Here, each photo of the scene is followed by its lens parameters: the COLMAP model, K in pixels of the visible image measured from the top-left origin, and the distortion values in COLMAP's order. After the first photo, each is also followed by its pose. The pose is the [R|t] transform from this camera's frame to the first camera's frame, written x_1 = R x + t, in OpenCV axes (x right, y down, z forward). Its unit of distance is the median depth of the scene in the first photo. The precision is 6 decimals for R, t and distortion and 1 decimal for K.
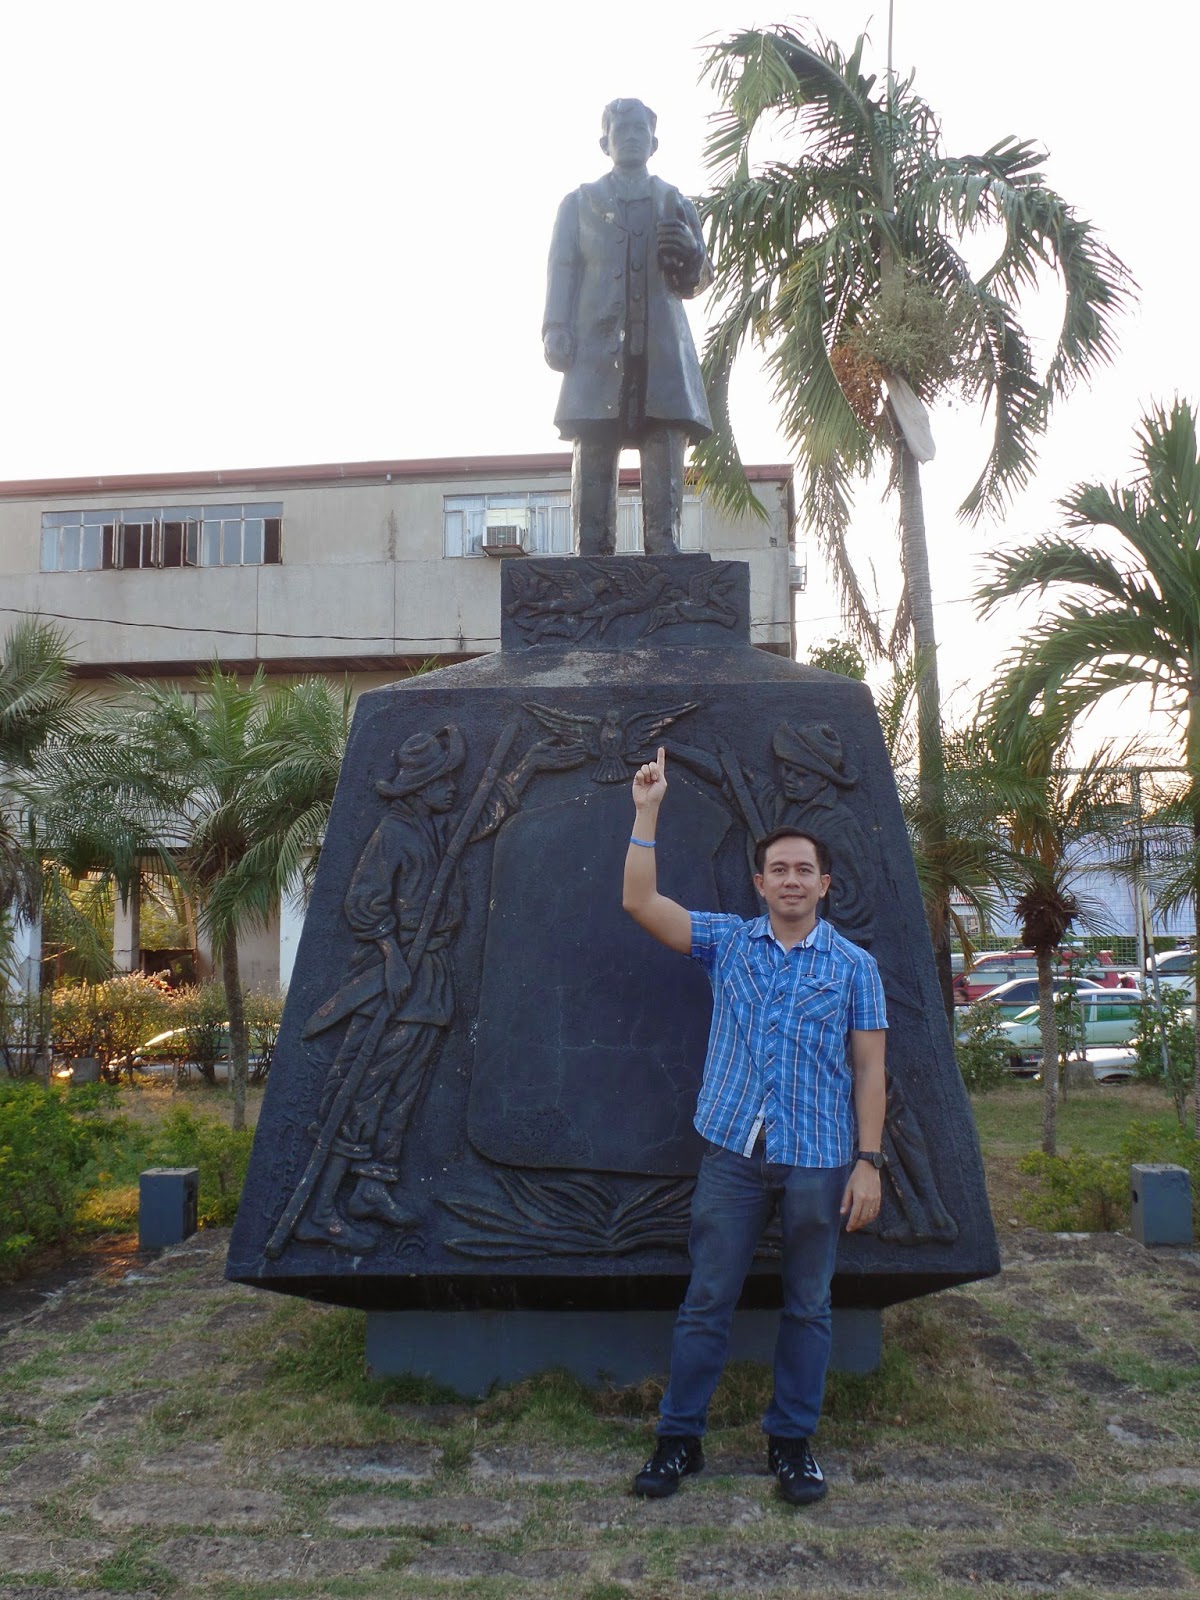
lens RADIAL K [[1594.4, 0, 607.6], [0, 1594.4, 804.3], [0, 0, 1]] dist [0.000999, -0.044008]
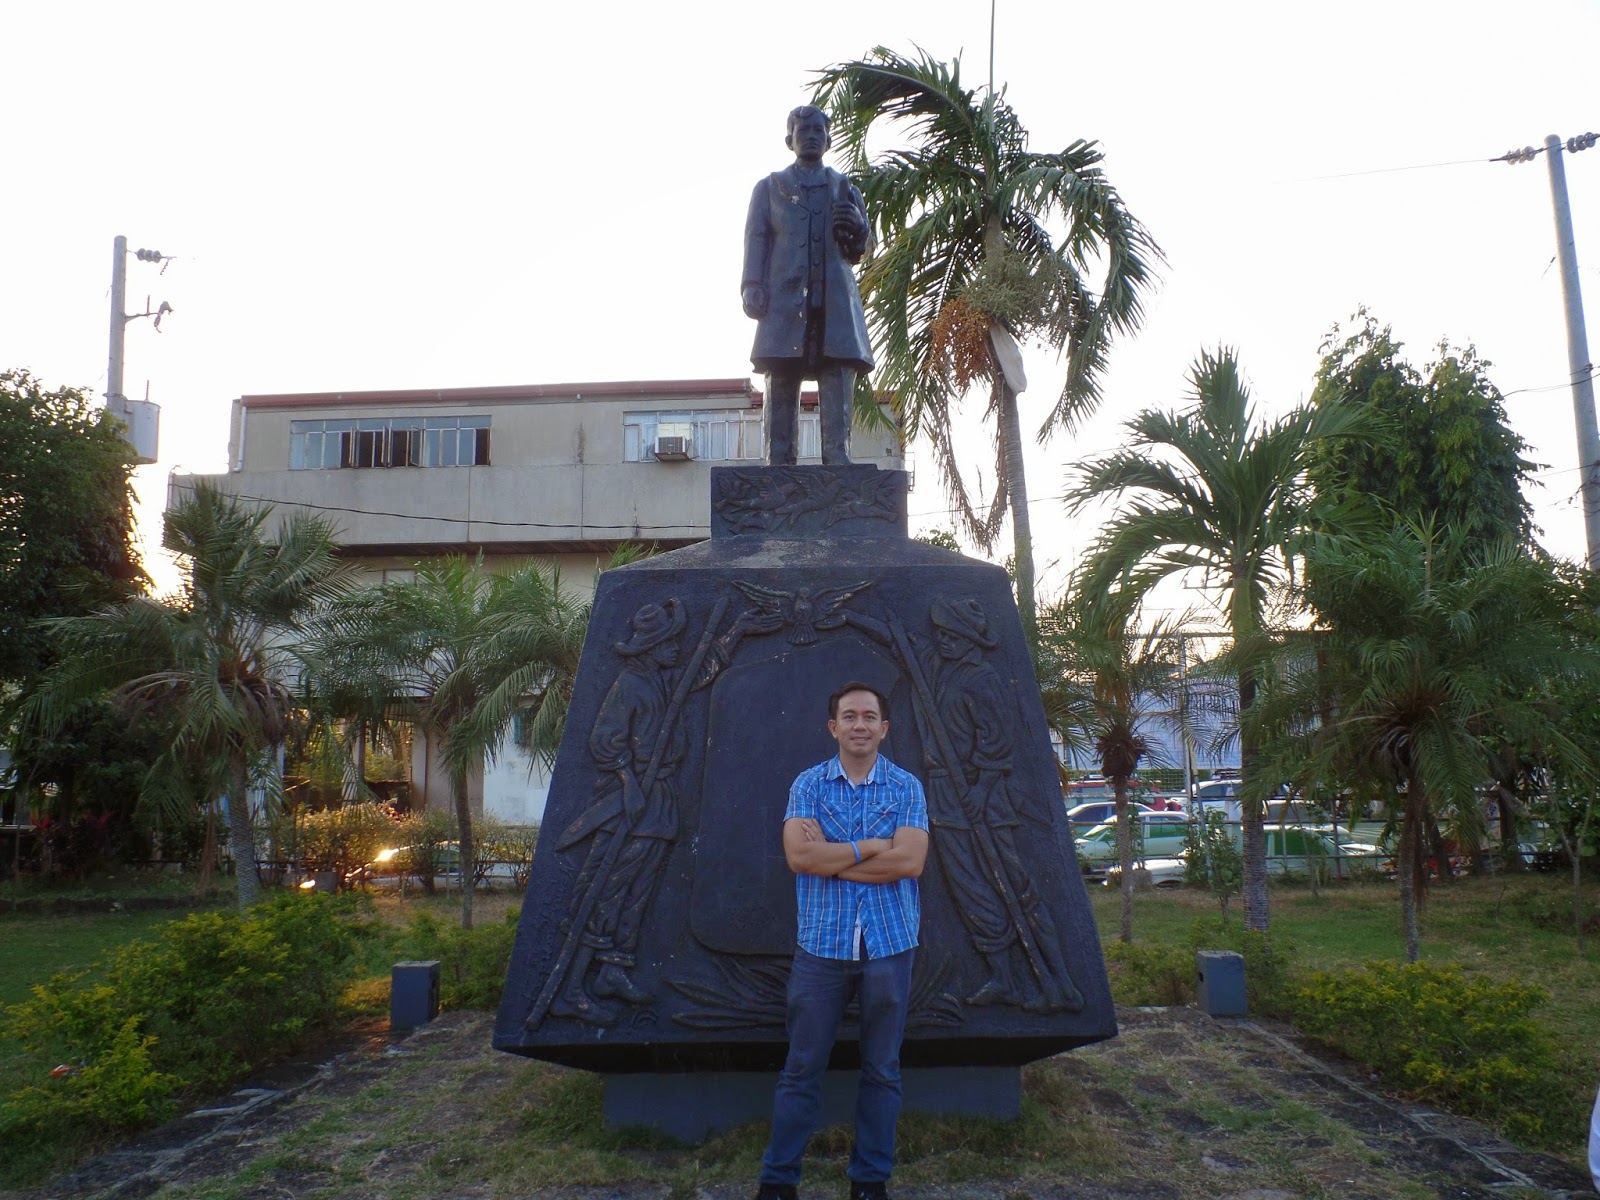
lens RADIAL K [[1295.4, 0, 808.2], [0, 1295.4, 604.4], [0, 0, 1]] dist [0.033173, -0.120674]
pose [[0.998805, 0.004218, 0.048695, -0.038918], [-0.002043, 0.999002, -0.044614, 0.000556], [-0.048834, 0.044462, 0.997817, -0.019854]]
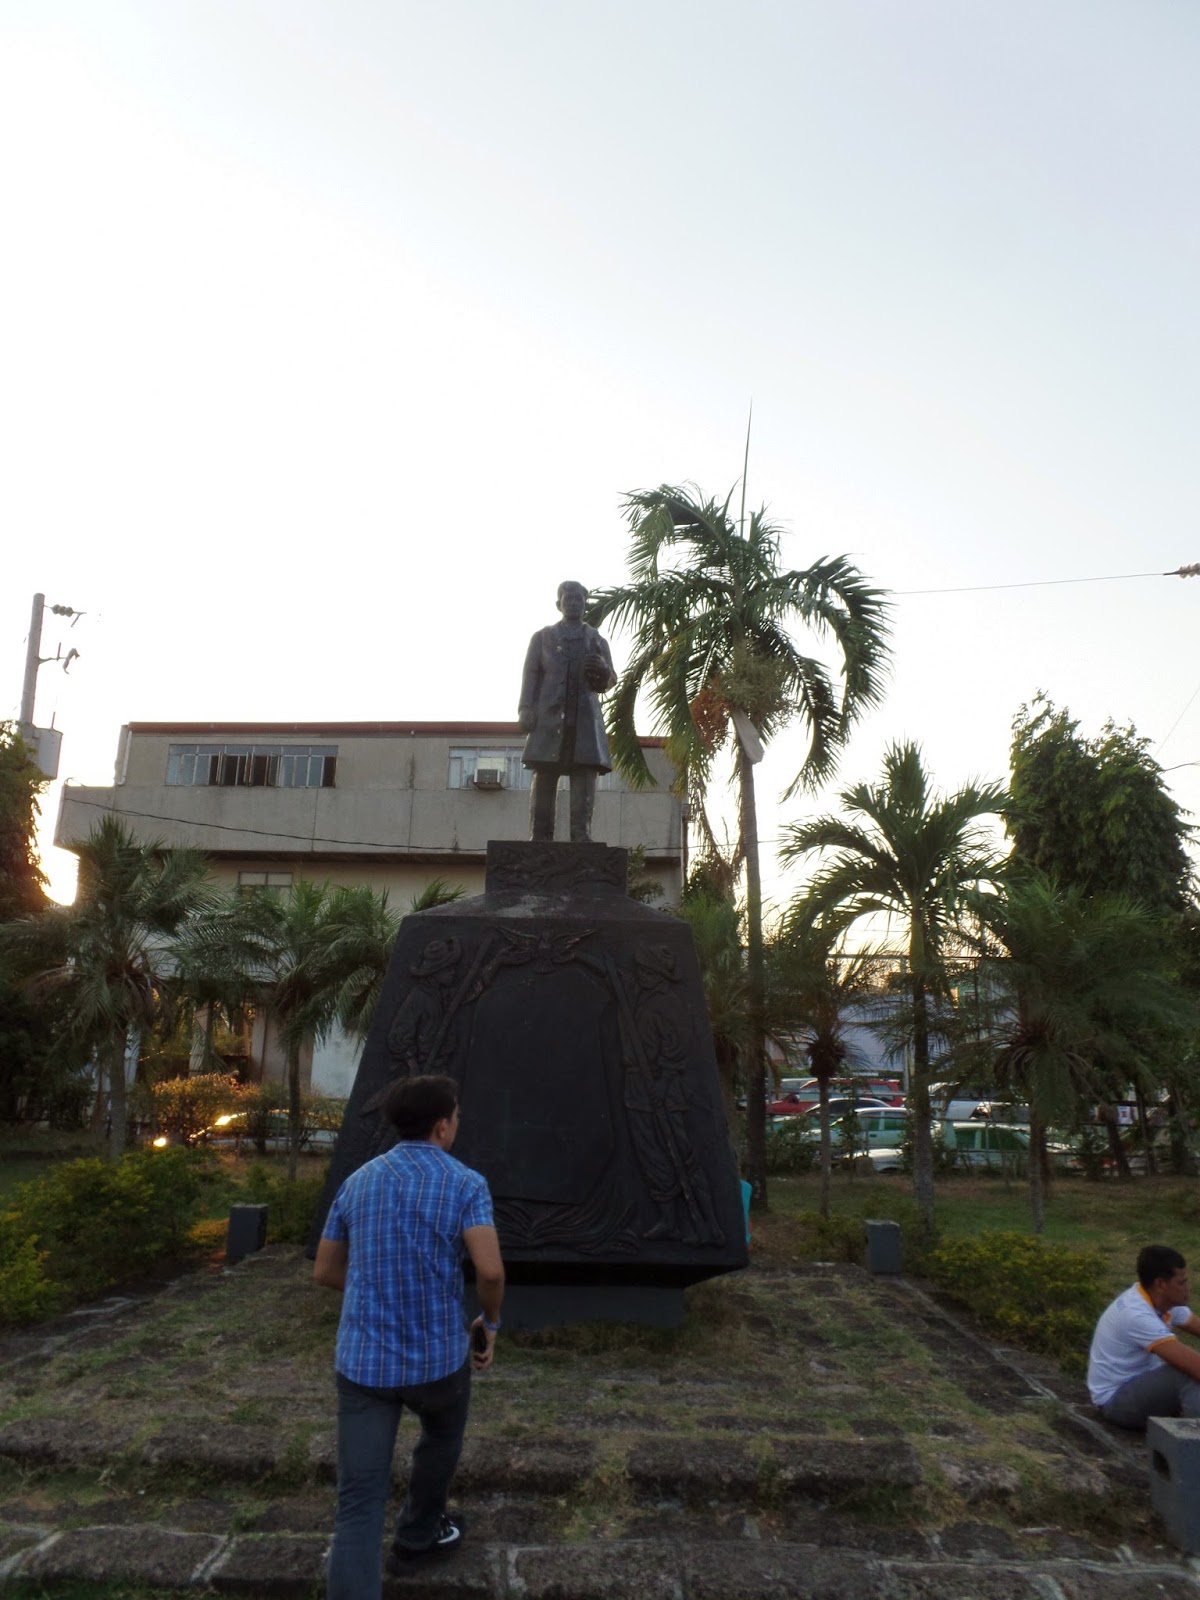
lens RADIAL K [[1155.4, 0, 607.4], [0, 1155.4, 801.1], [0, 0, 1]] dist [0.024230, 0.002631]
pose [[0.998166, 0.045807, 0.039588, 0.012320], [-0.040078, 0.990029, -0.135041, -0.029112], [-0.045379, 0.133207, 0.990049, -0.270358]]
